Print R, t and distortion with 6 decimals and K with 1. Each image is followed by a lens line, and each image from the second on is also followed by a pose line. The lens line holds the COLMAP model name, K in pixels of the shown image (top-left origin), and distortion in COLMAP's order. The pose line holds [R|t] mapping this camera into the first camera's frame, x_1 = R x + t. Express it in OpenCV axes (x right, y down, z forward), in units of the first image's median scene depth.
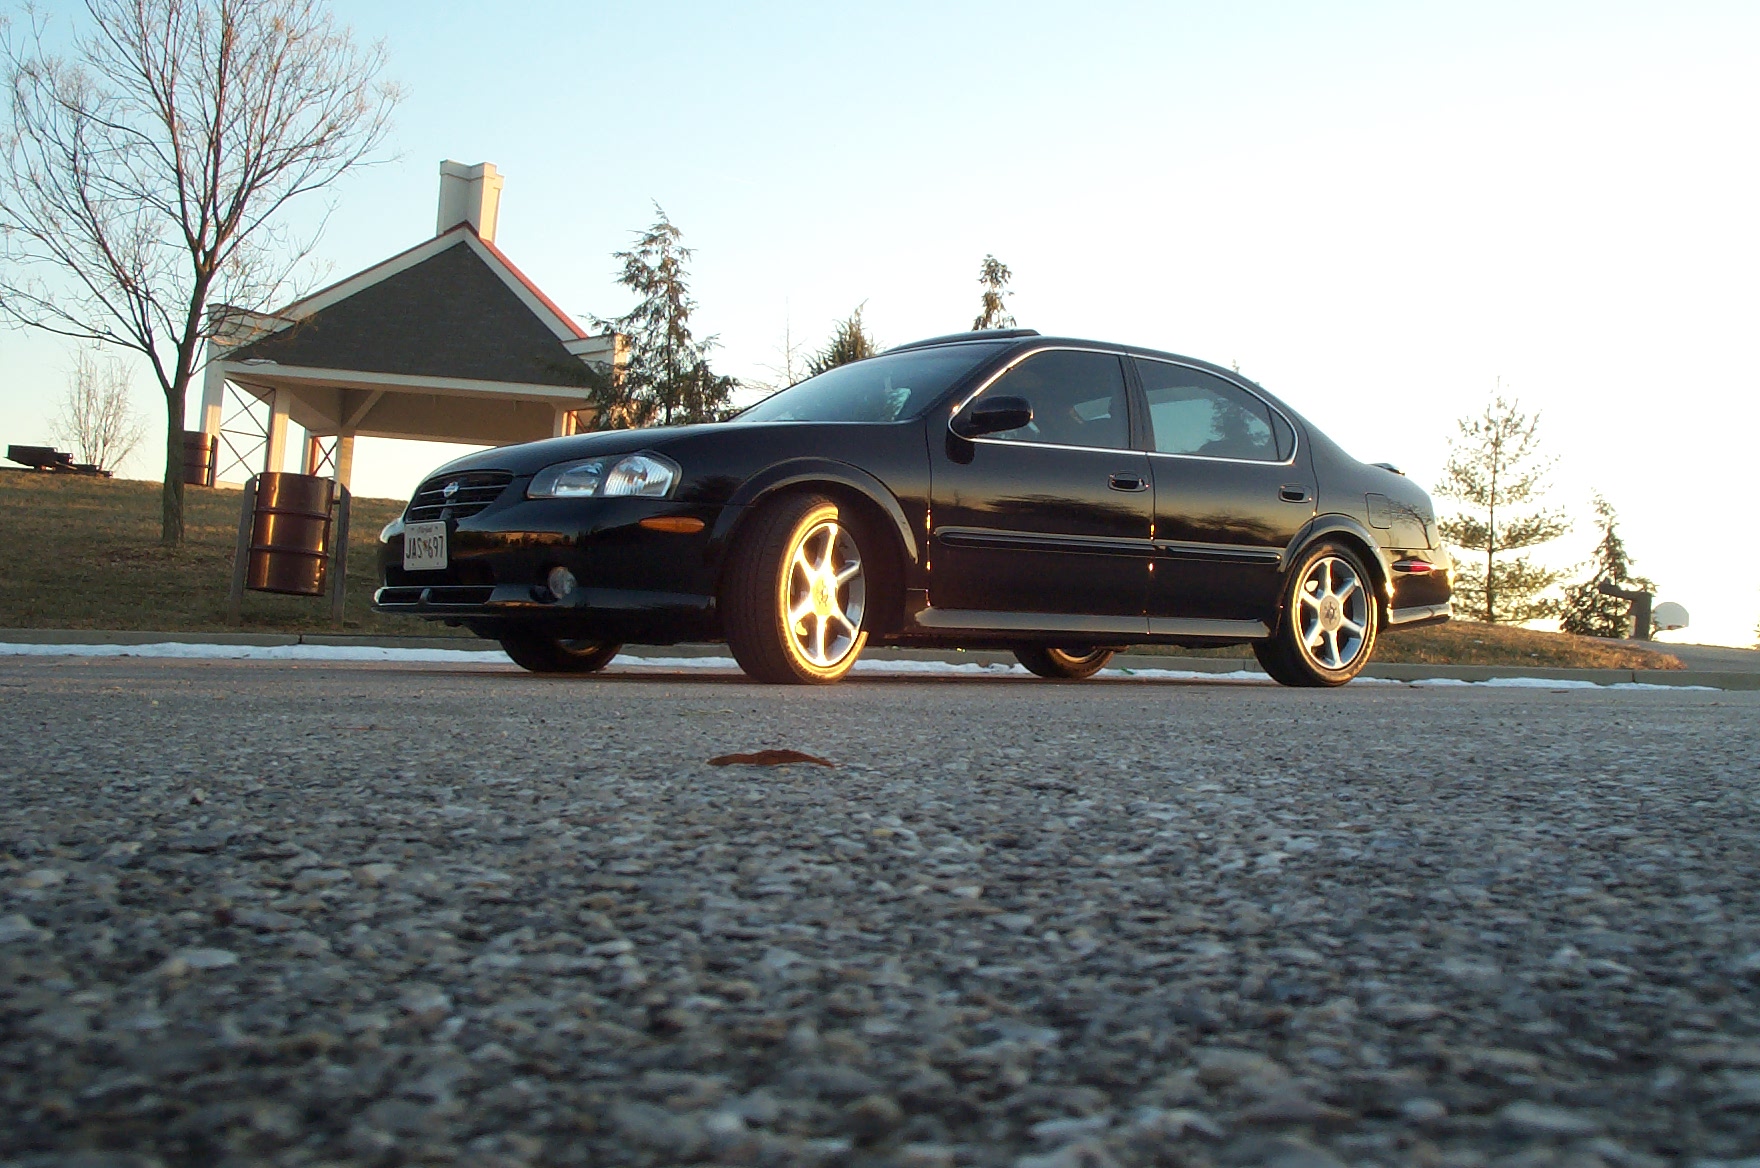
lens RADIAL K [[1867.1, 0, 878.6], [0, 1867.1, 580.7], [0, 0, 1]] dist [-0.007458, 0.000000]
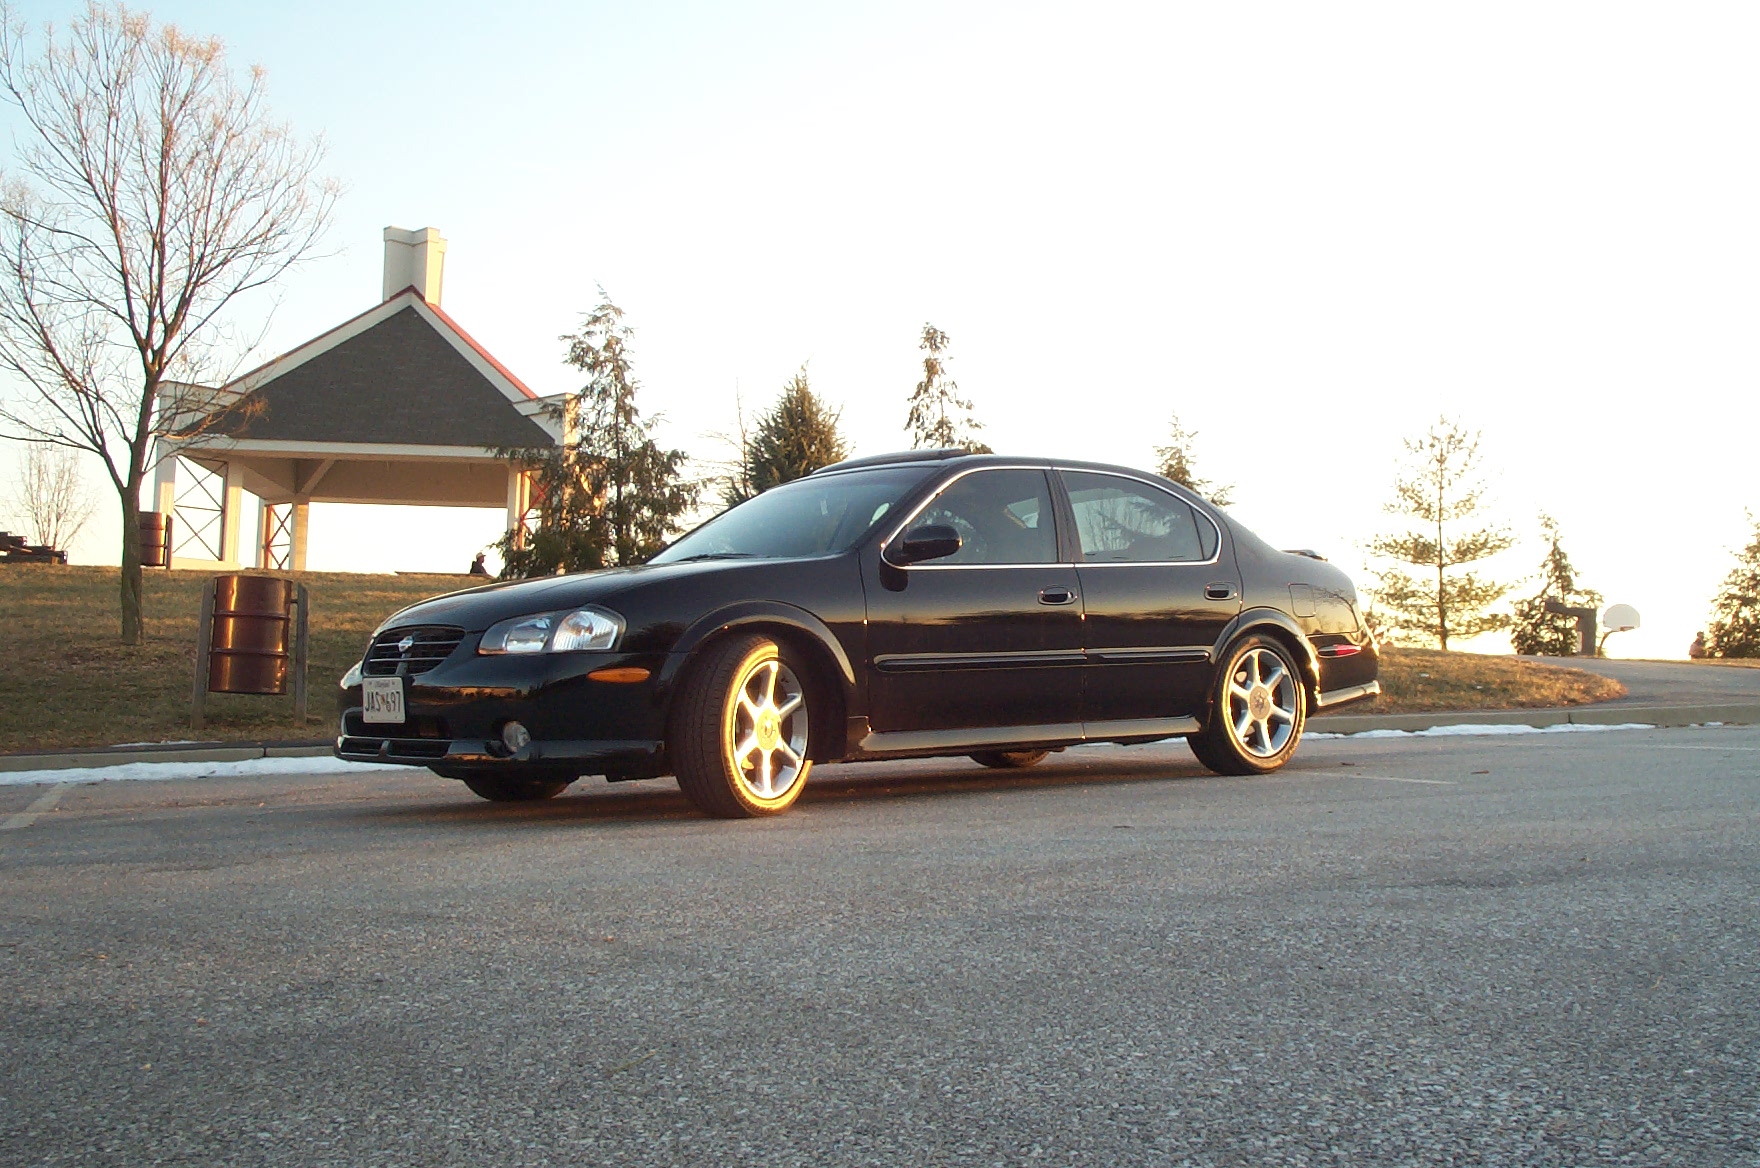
lens RADIAL K [[1867.1, 0, 875.5], [0, 1867.1, 585.3], [0, 0, 1]] dist [-0.007458, 0.000000]
pose [[0.998864, -0.043689, 0.019007, 0.005315], [0.043898, 0.998979, -0.010703, -0.021782], [-0.018520, 0.011525, 0.999762, -0.017214]]
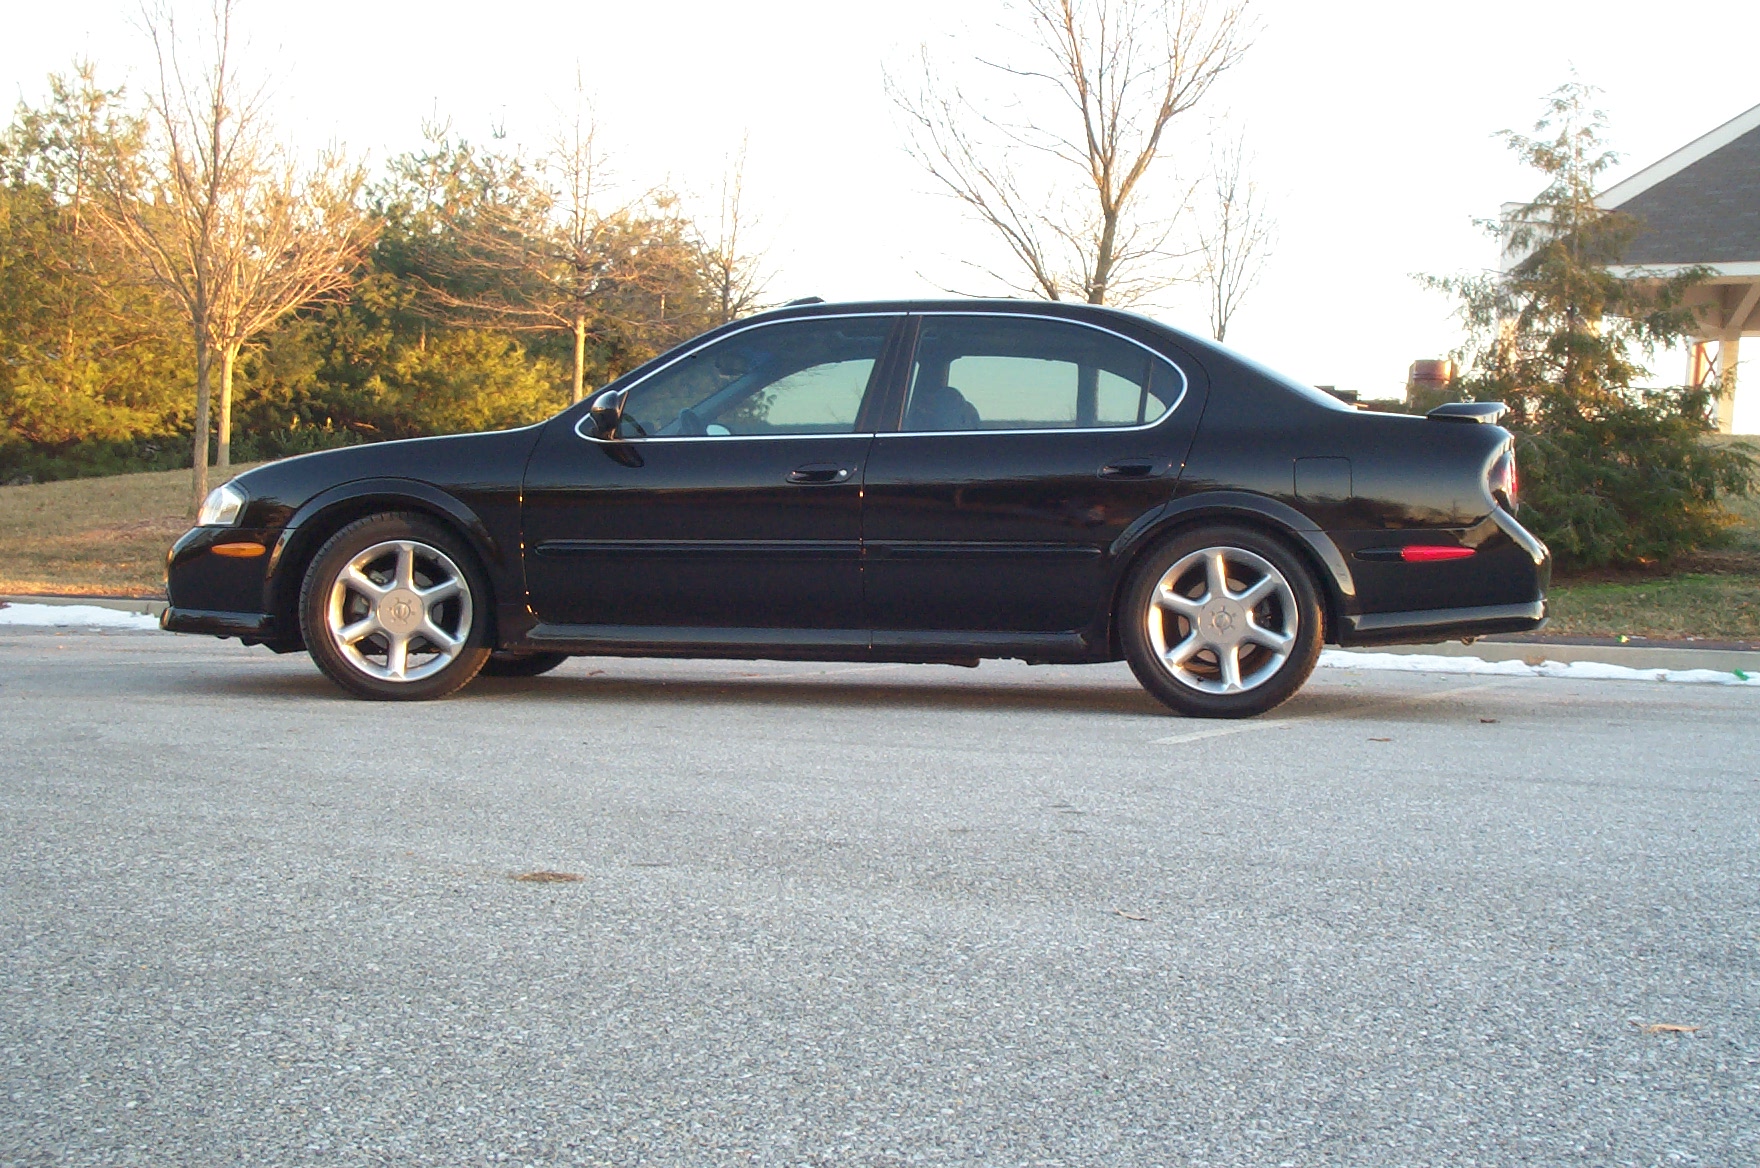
lens RADIAL K [[2306.0, 0, 883.2], [0, 2306.0, 577.0], [0, 0, 1]] dist [-0.008000, 0.000000]
pose [[0.698225, -0.004767, -0.715862, 0.386645], [0.026276, 0.999475, 0.018973, -0.010095], [0.715396, -0.032058, 0.697984, 0.115068]]
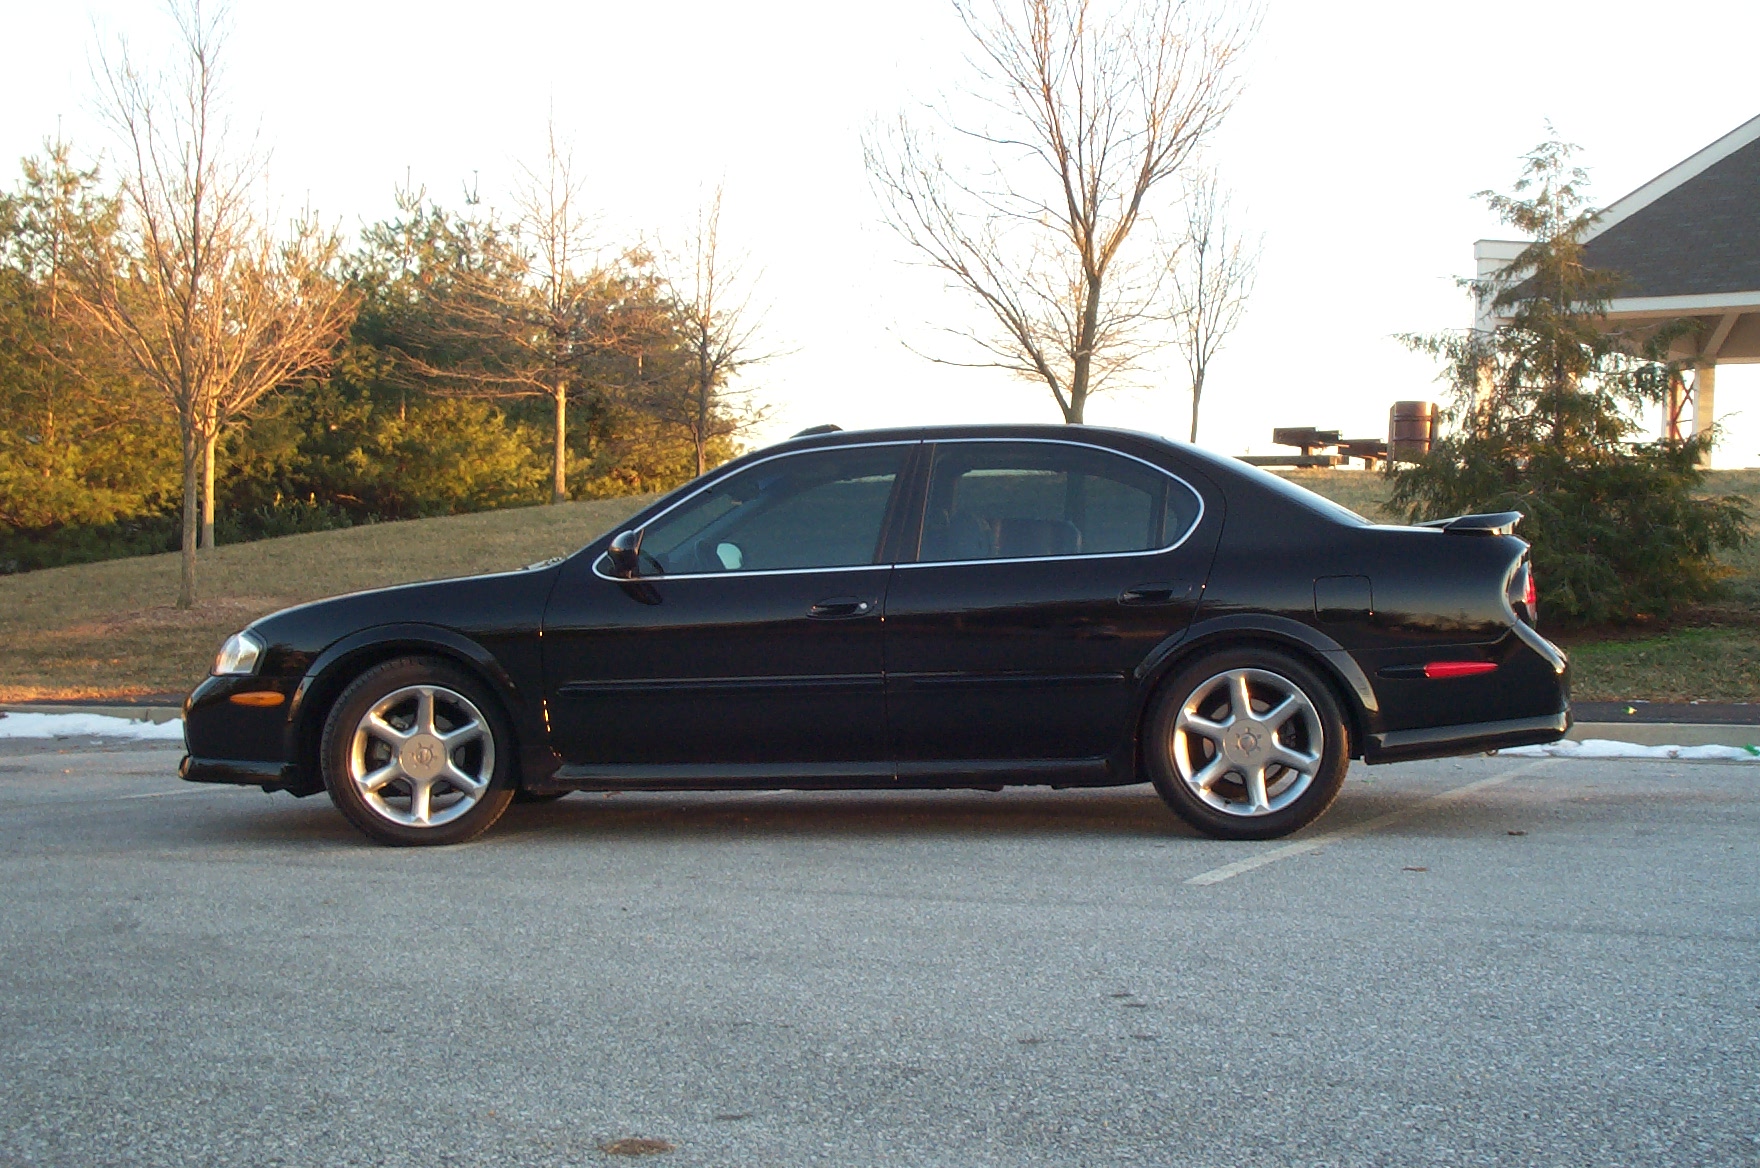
lens RADIAL K [[2306.0, 0, 884.8], [0, 2306.0, 575.7], [0, 0, 1]] dist [-0.008000, 0.000000]
pose [[0.704638, -0.038651, -0.708514, 0.380905], [0.058382, 0.998288, 0.003604, -0.029206], [0.707161, -0.043904, 0.705688, 0.110132]]
